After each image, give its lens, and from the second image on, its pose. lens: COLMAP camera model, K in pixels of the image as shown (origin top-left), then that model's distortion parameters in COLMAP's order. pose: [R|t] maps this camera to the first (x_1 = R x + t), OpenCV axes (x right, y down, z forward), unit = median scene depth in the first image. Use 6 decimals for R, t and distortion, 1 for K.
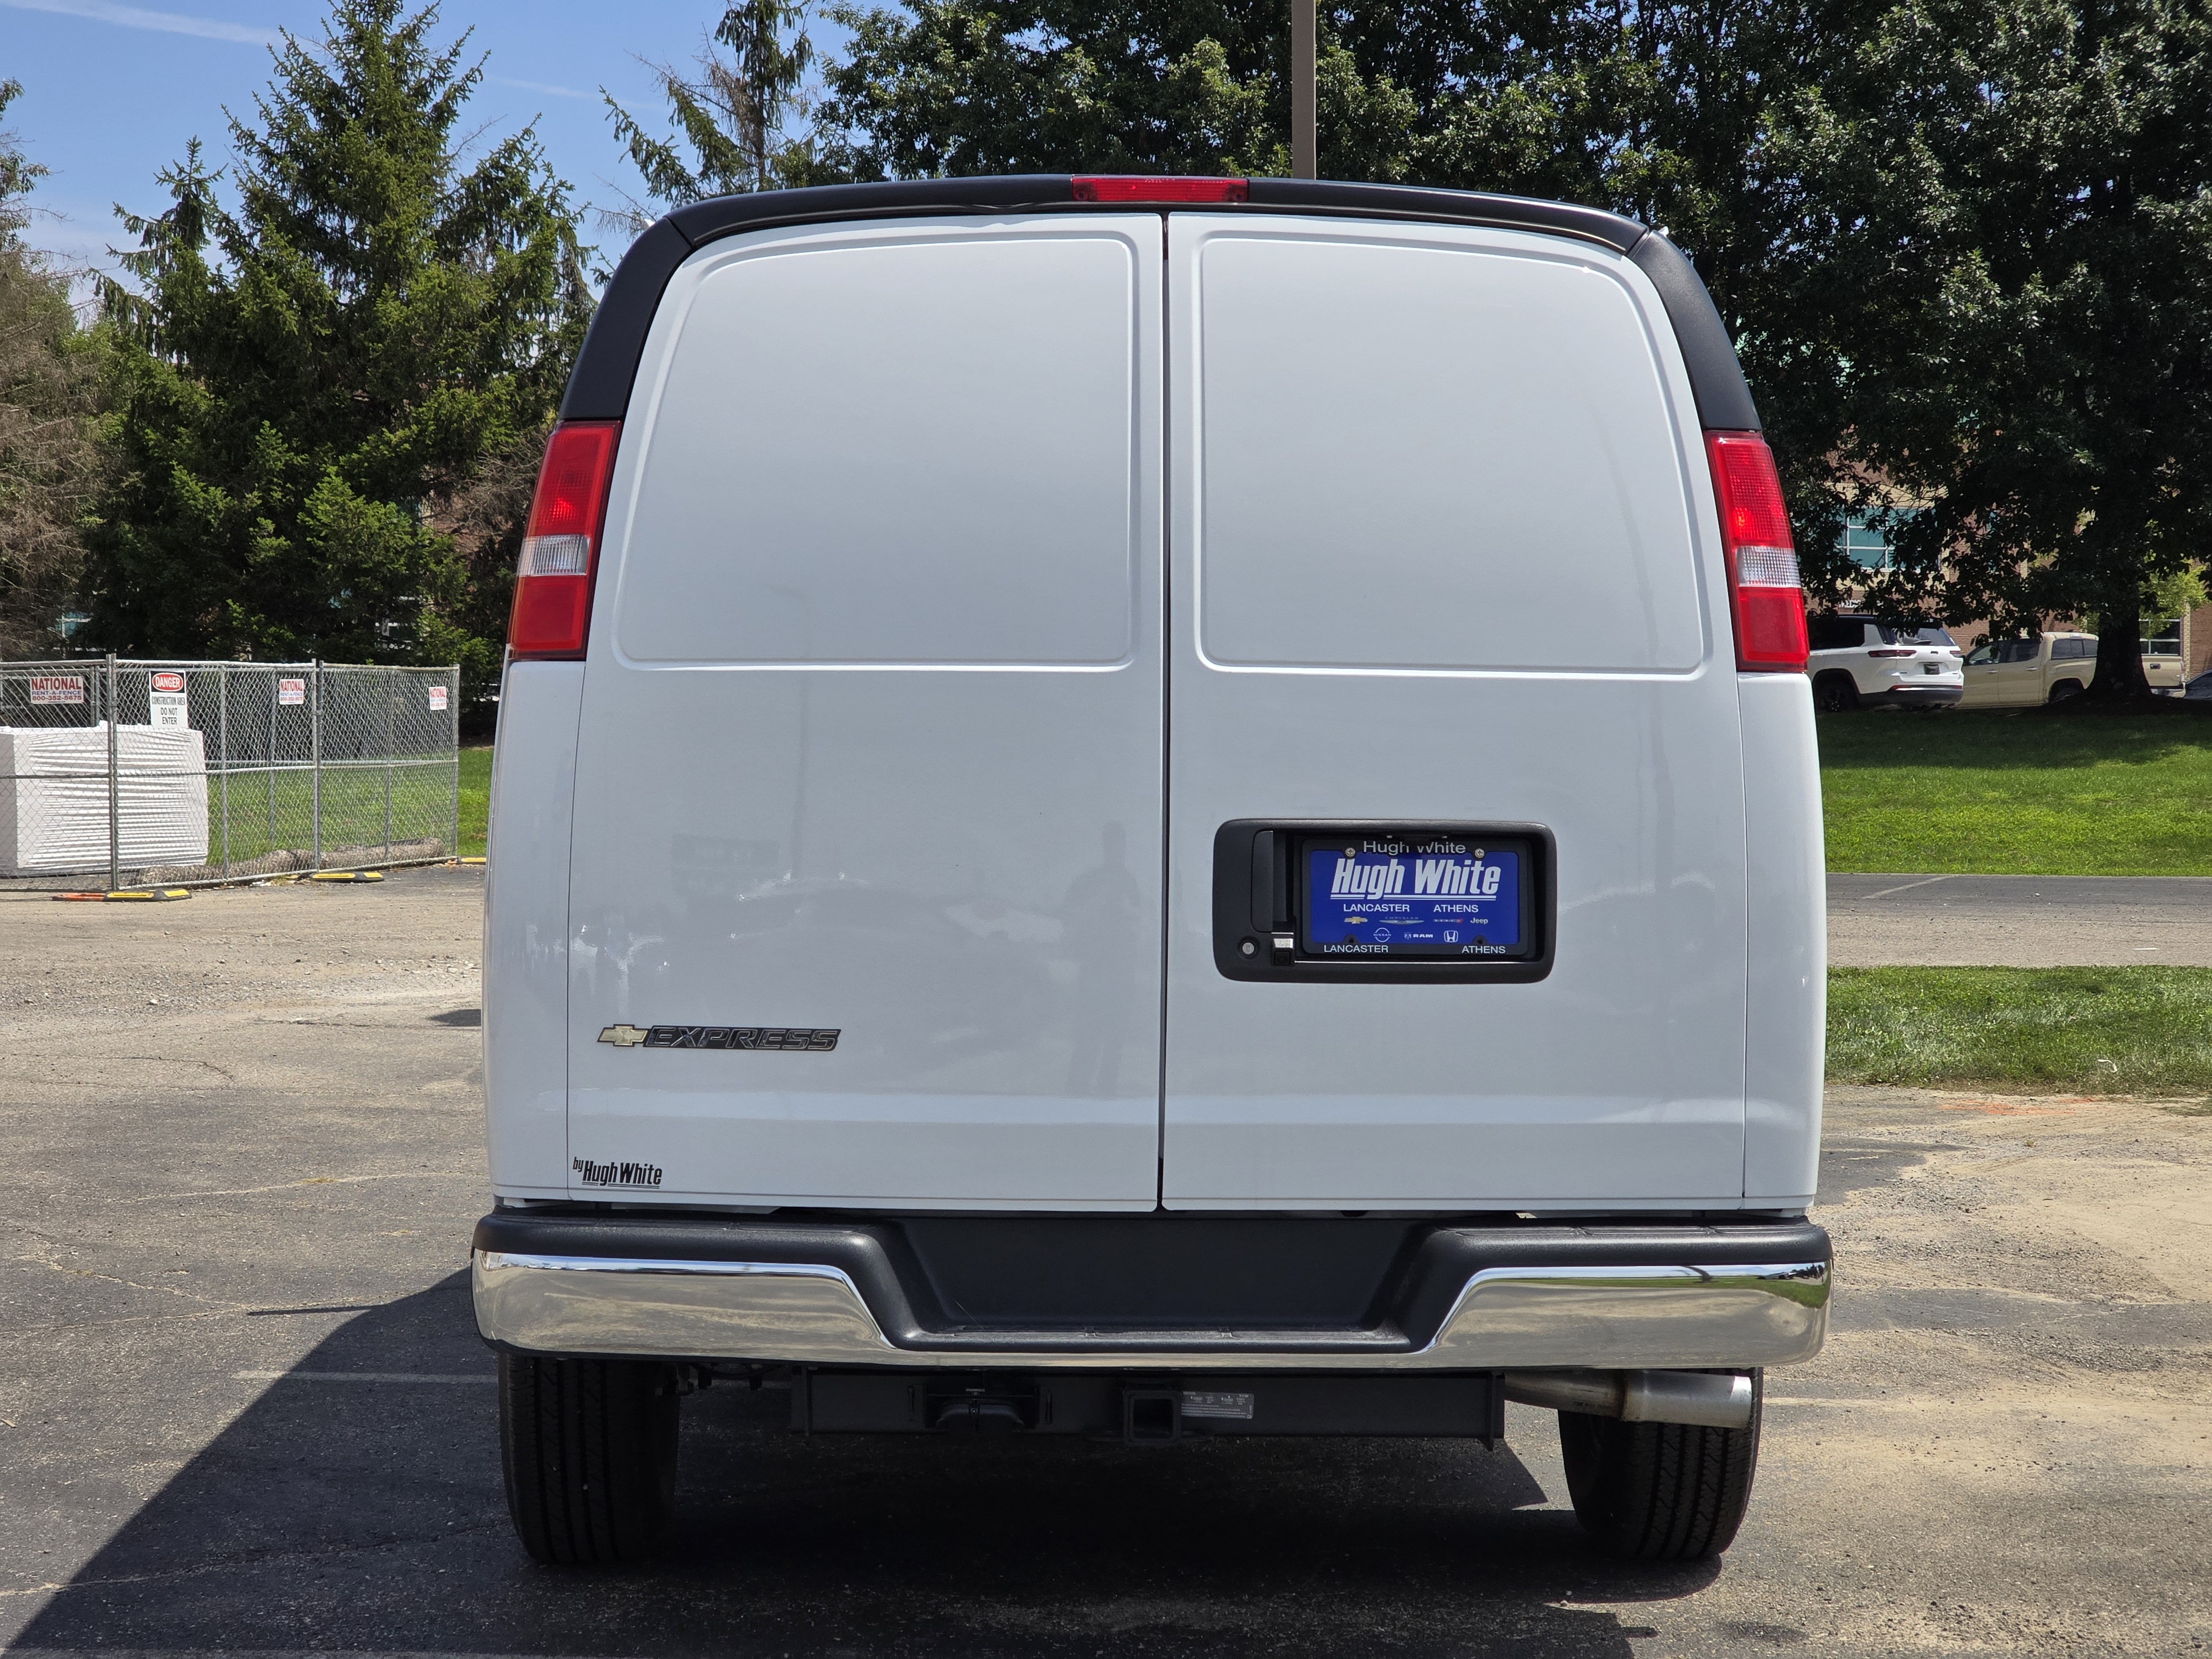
lens RADIAL K [[4596.5, 0, 1105.9], [0, 4596.5, 675.8], [0, 0, 1]] dist [-0.633204, 6.370601]
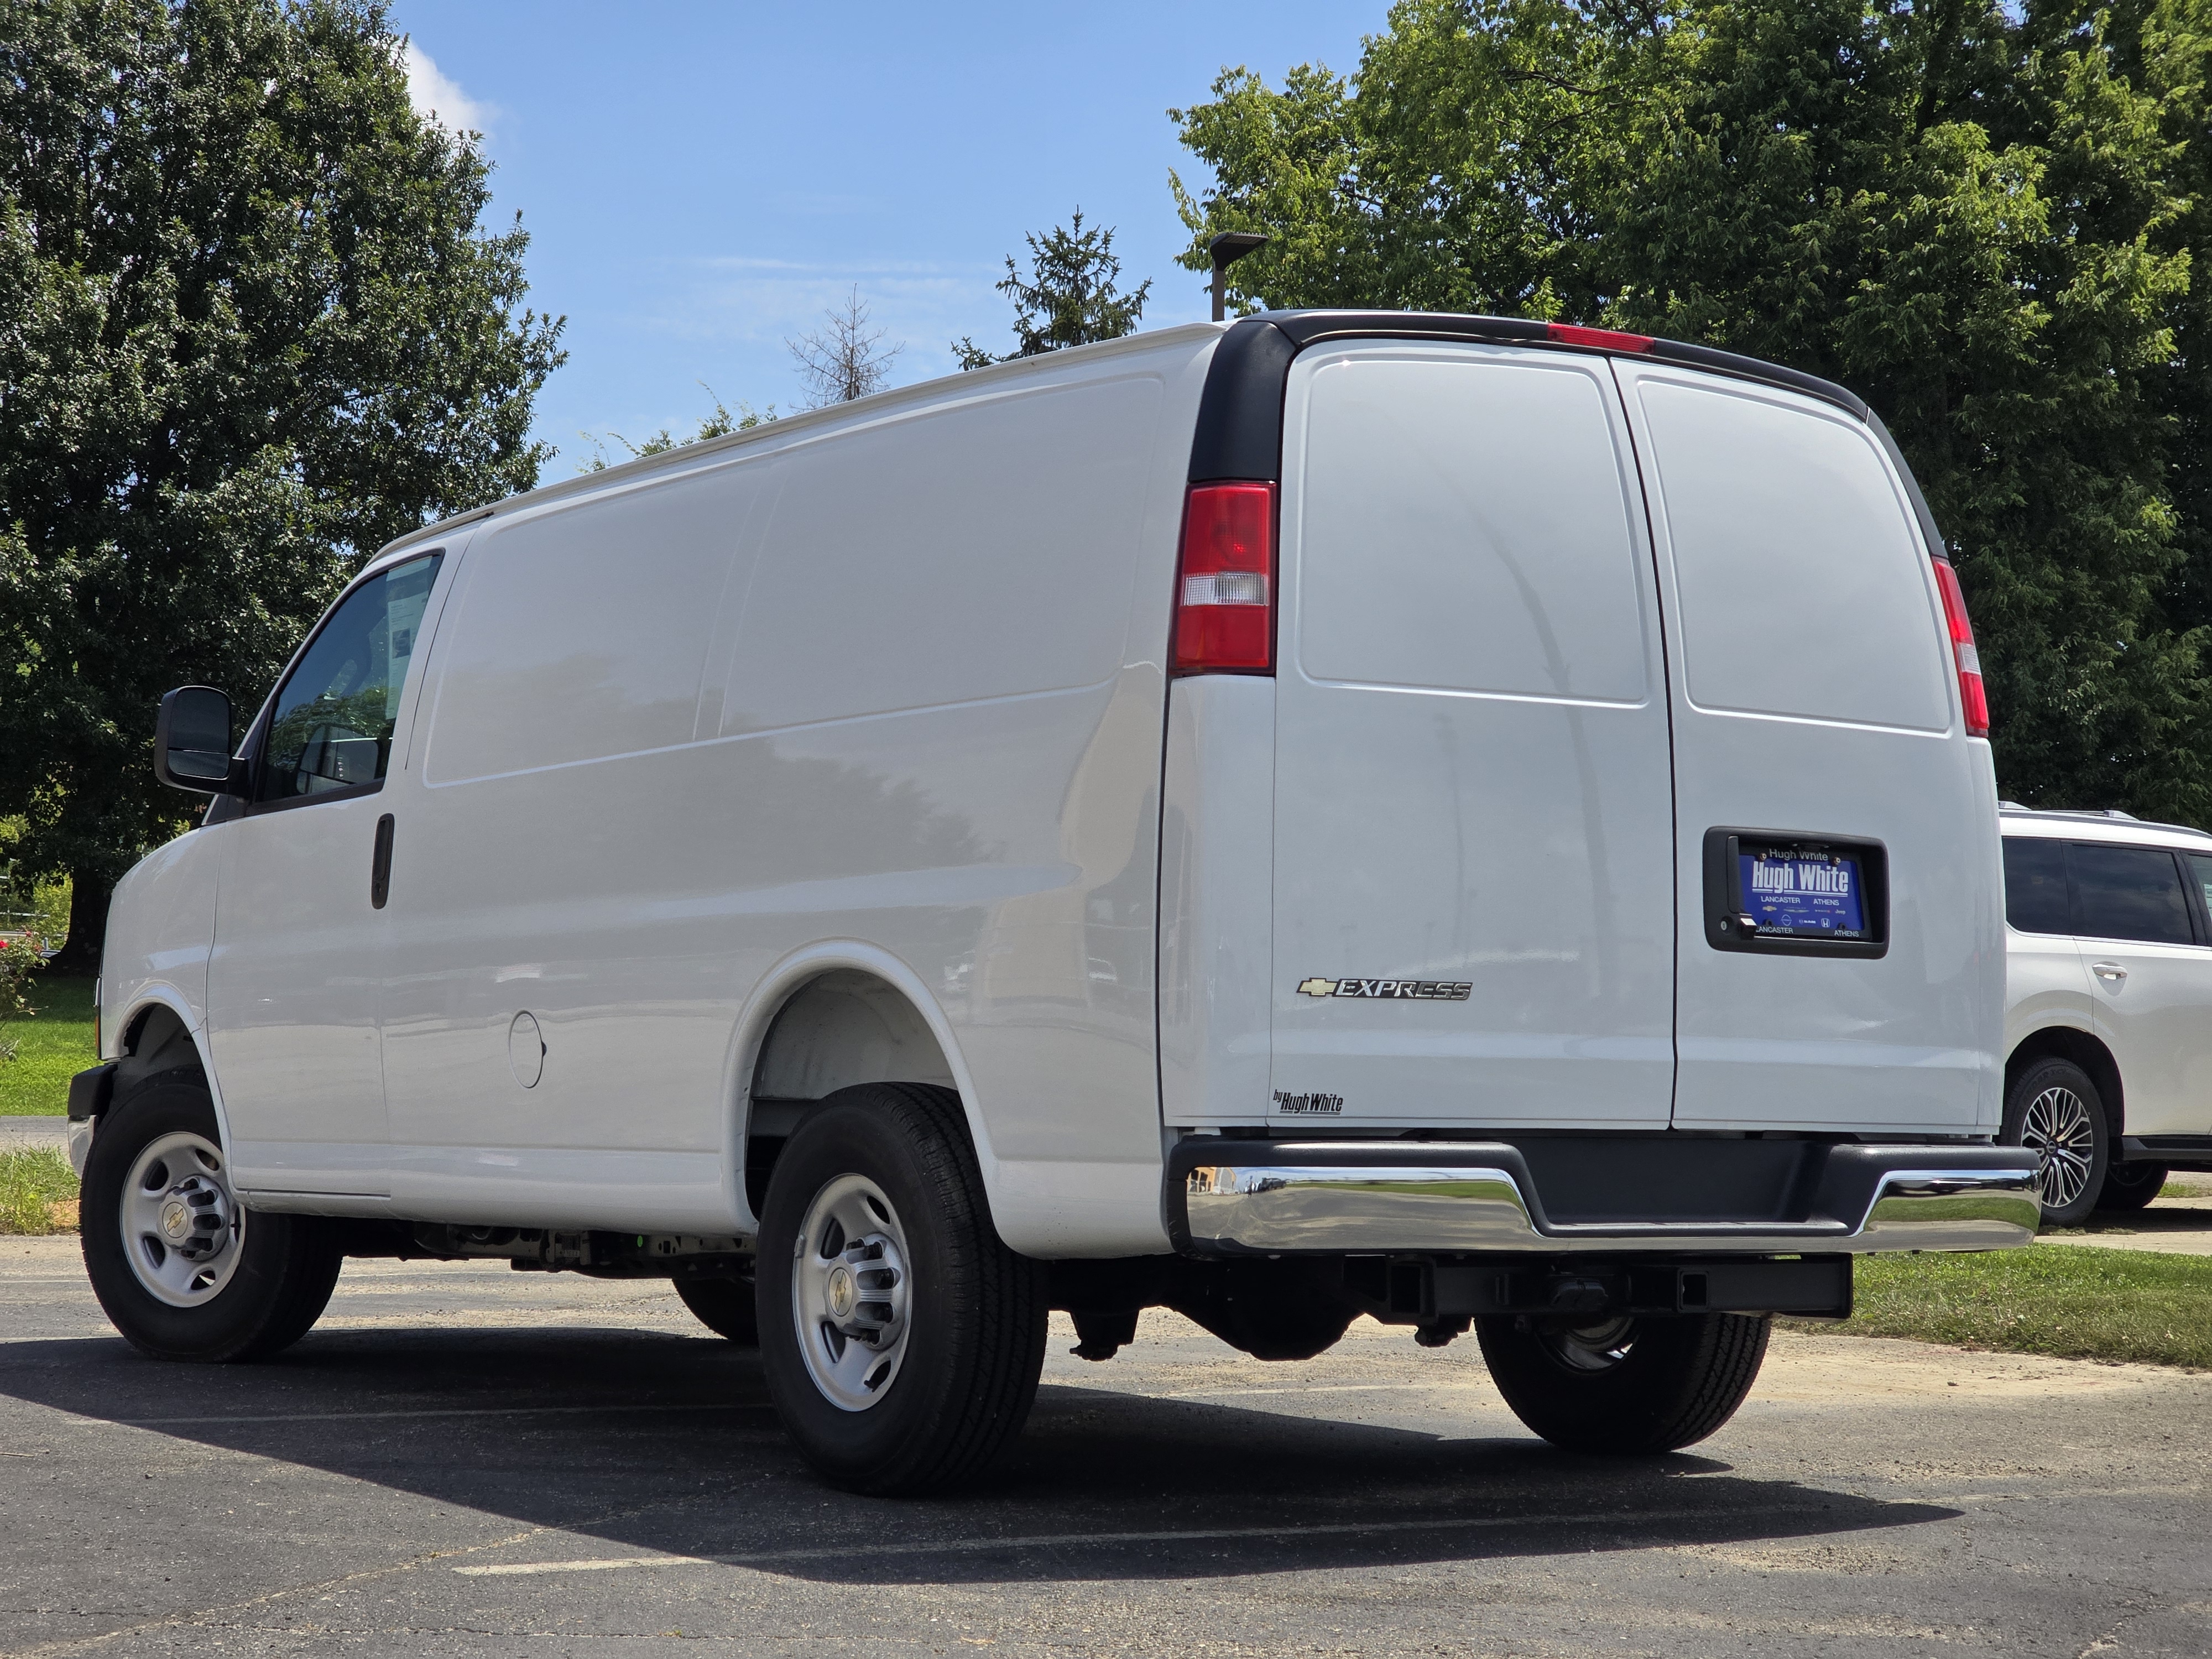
lens RADIAL K [[4565.4, 0, 1106.0], [0, 4565.4, 829.5], [0, 0, 1]] dist [-0.075482, 0.128147]
pose [[0.822505, 0.040621, 0.567306, -0.838448], [-0.016372, 0.998724, -0.047775, 0.095927], [-0.568523, 0.030007, 0.822120, 0.037212]]
